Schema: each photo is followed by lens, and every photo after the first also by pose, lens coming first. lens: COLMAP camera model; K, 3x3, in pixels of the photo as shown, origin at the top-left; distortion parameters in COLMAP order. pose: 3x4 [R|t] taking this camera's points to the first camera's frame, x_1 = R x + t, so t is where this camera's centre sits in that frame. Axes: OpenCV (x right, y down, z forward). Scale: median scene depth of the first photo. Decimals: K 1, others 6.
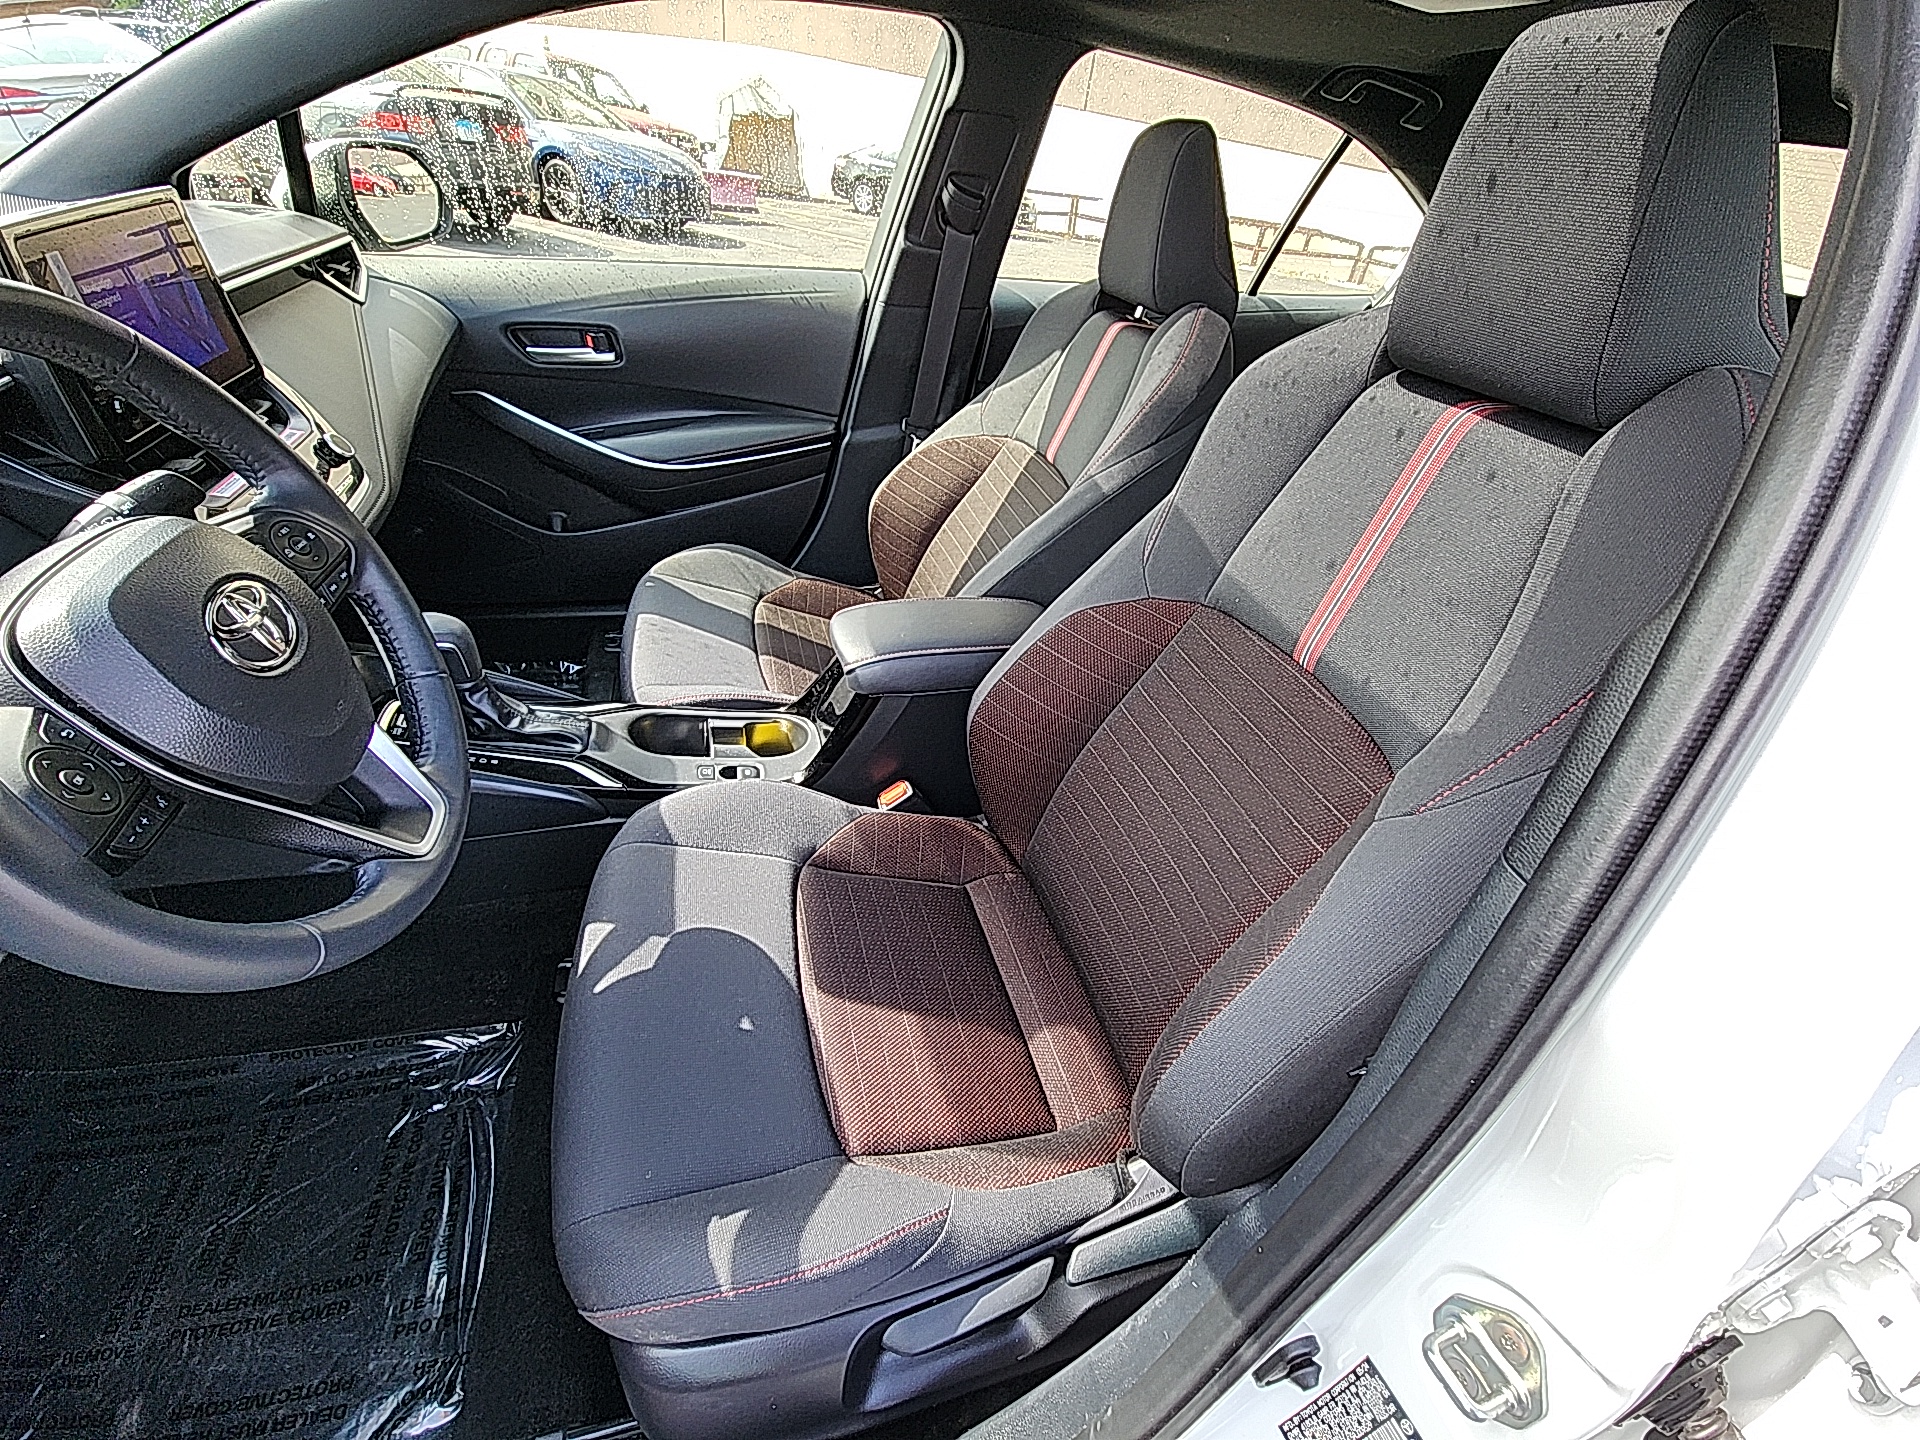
lens RADIAL K [[772.6, 0, 971.0], [0, 772.6, 749.3], [0, 0, 1]] dist [0.000883, -0.012074]
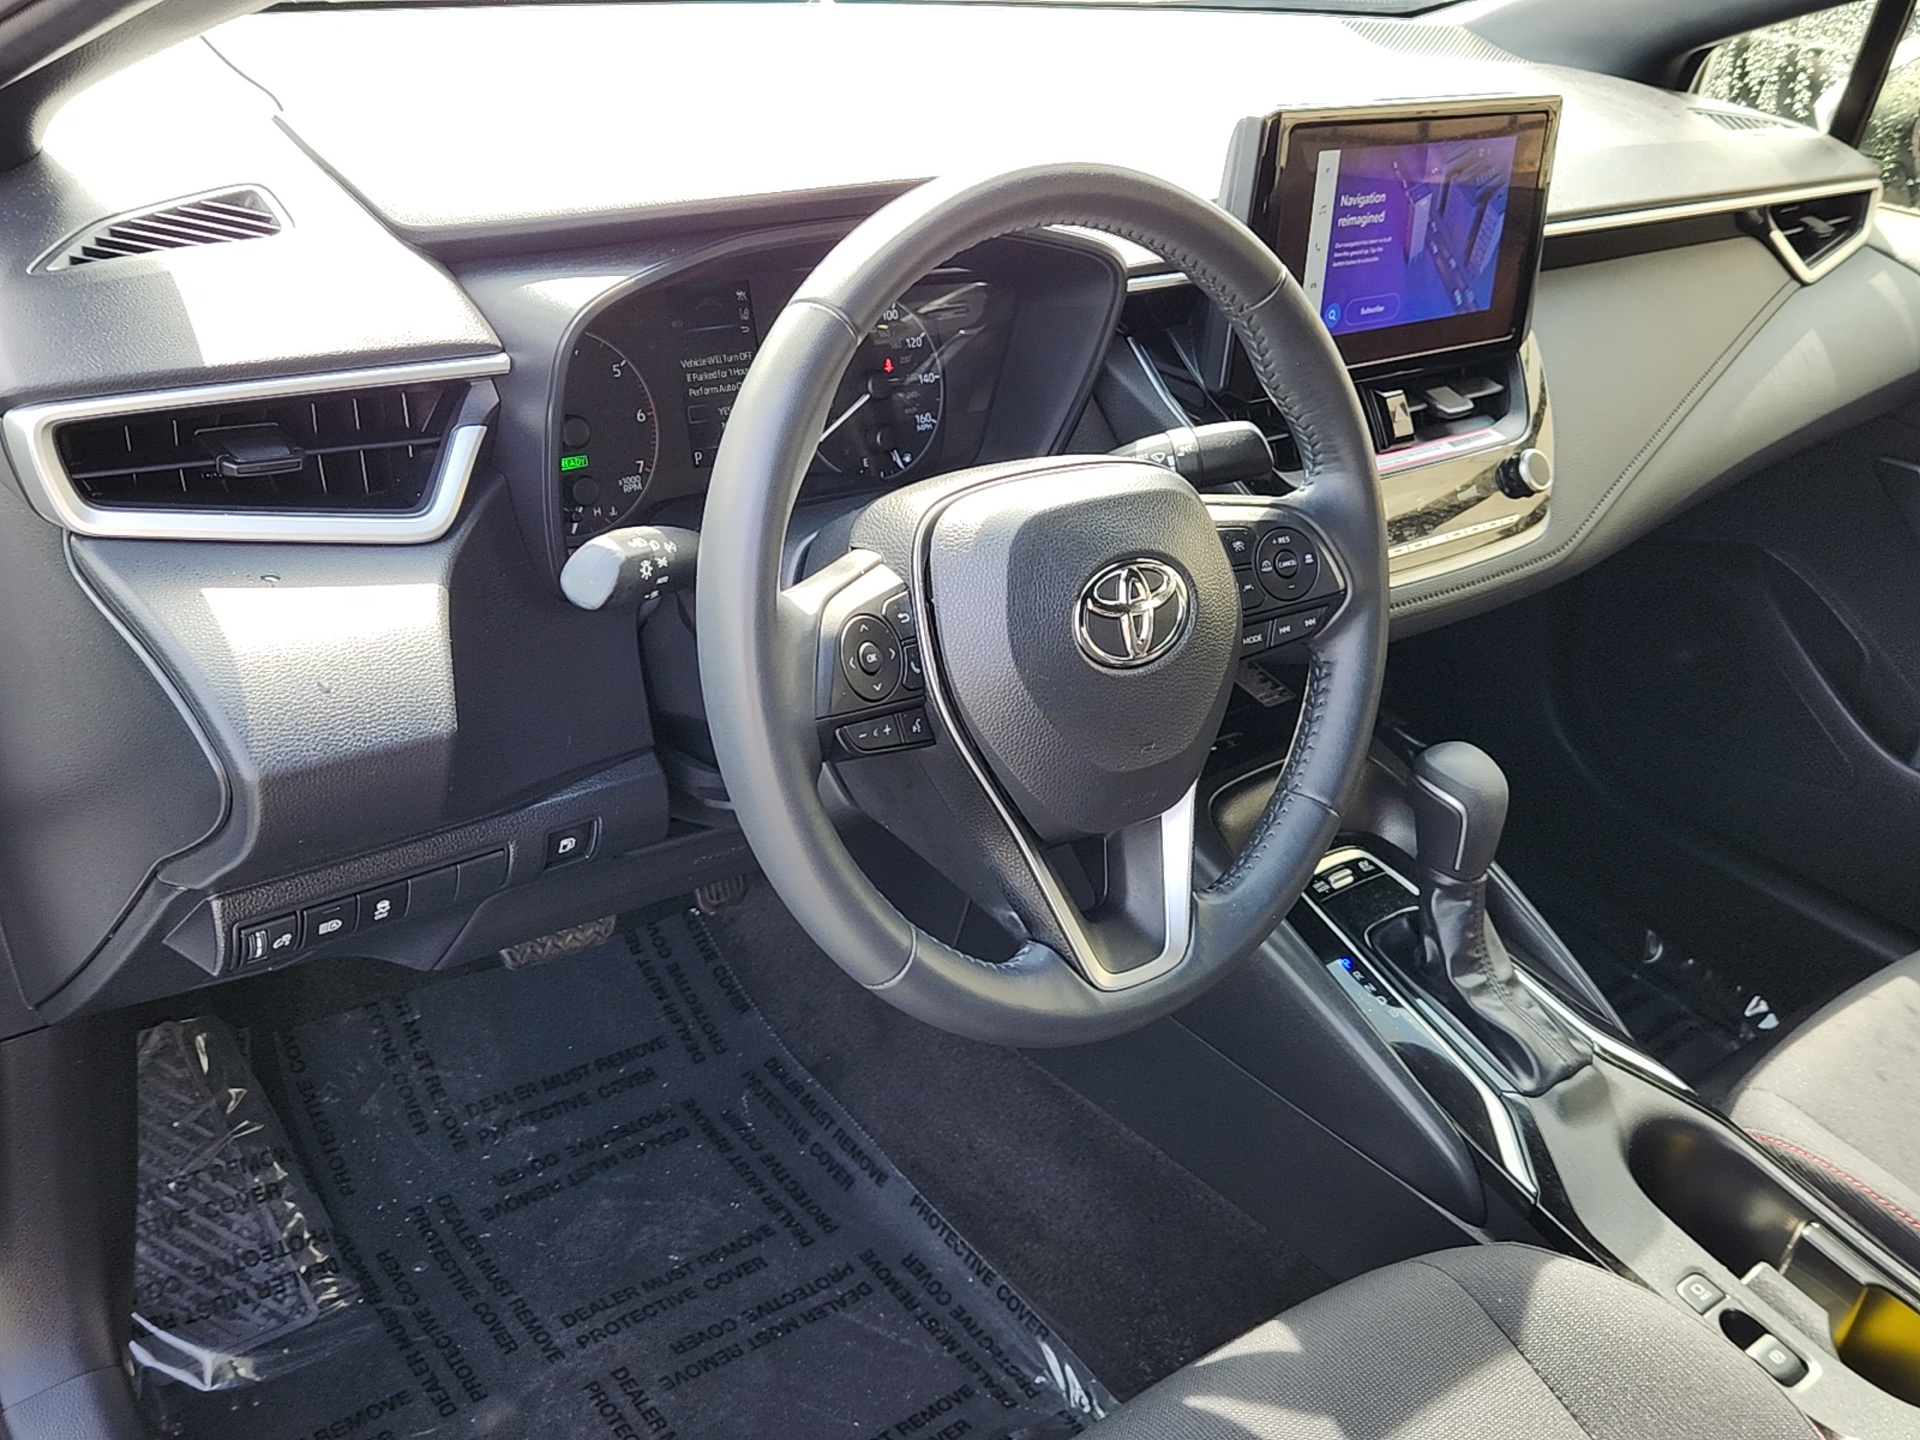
lens RADIAL K [[1889.0, 0, 960.0], [0, 1889.0, 720.0], [0, 0, 1]] dist [0.090567, -0.103743]
pose [[0.398713, 0.371992, -0.838242, 0.302809], [-0.609411, 0.790509, 0.060940, -0.040582], [0.685307, 0.486537, 0.541882, -0.047511]]
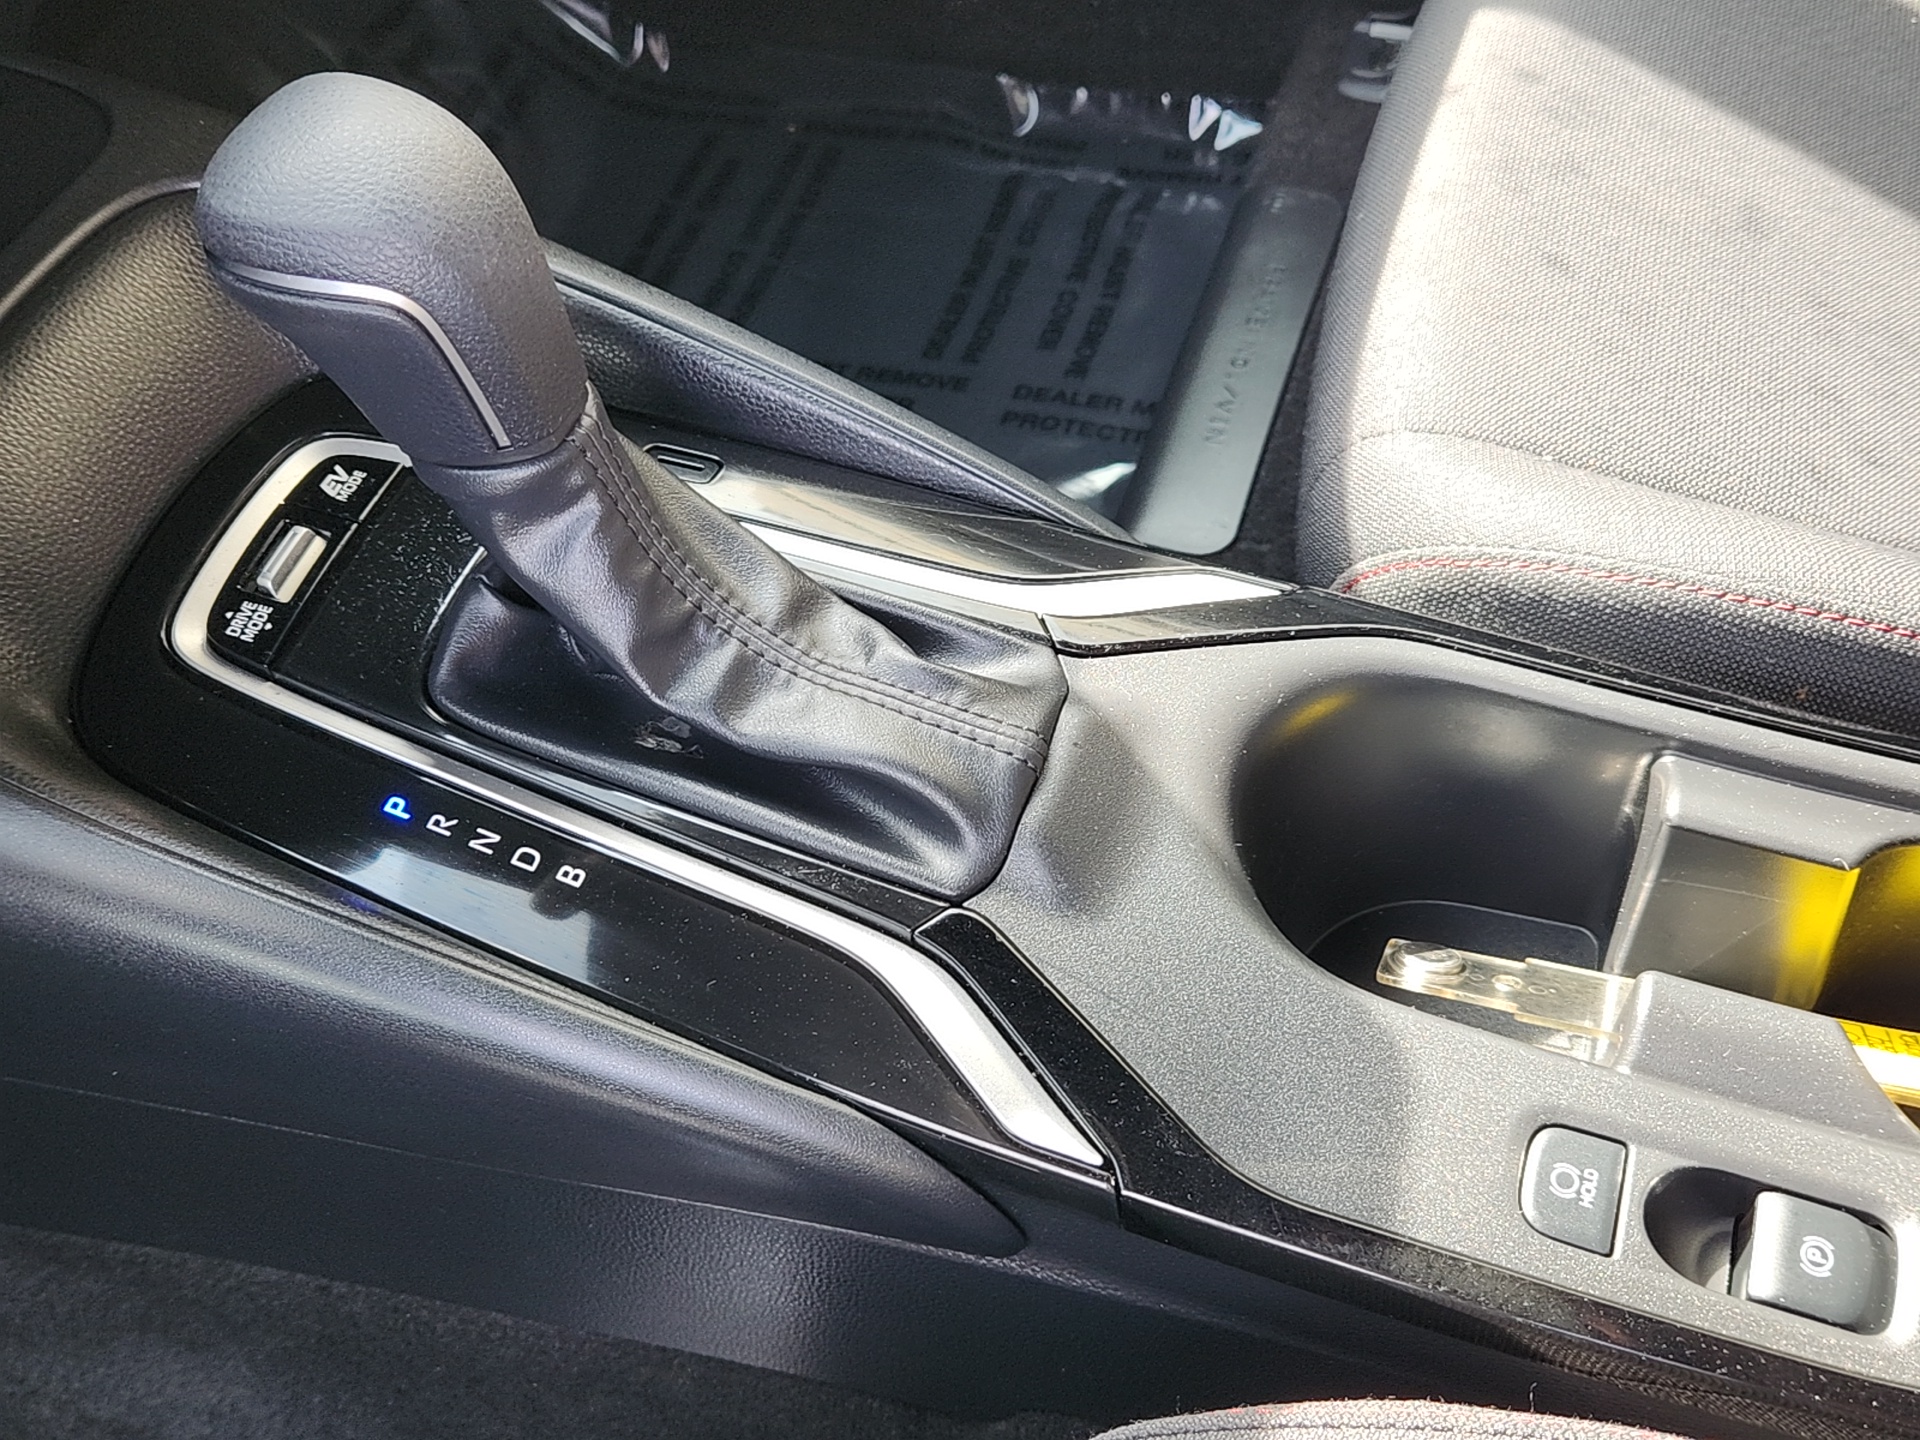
lens RADIAL K [[1889.0, 0, 960.0], [0, 1889.0, 720.0], [0, 0, 1]] dist [0.090567, -0.103743]
pose [[0.780819, 0.317743, -0.537923, -0.269281], [-0.163413, 0.934906, 0.315034, -0.183602], [0.603007, -0.158081, 0.781916, 0.644021]]
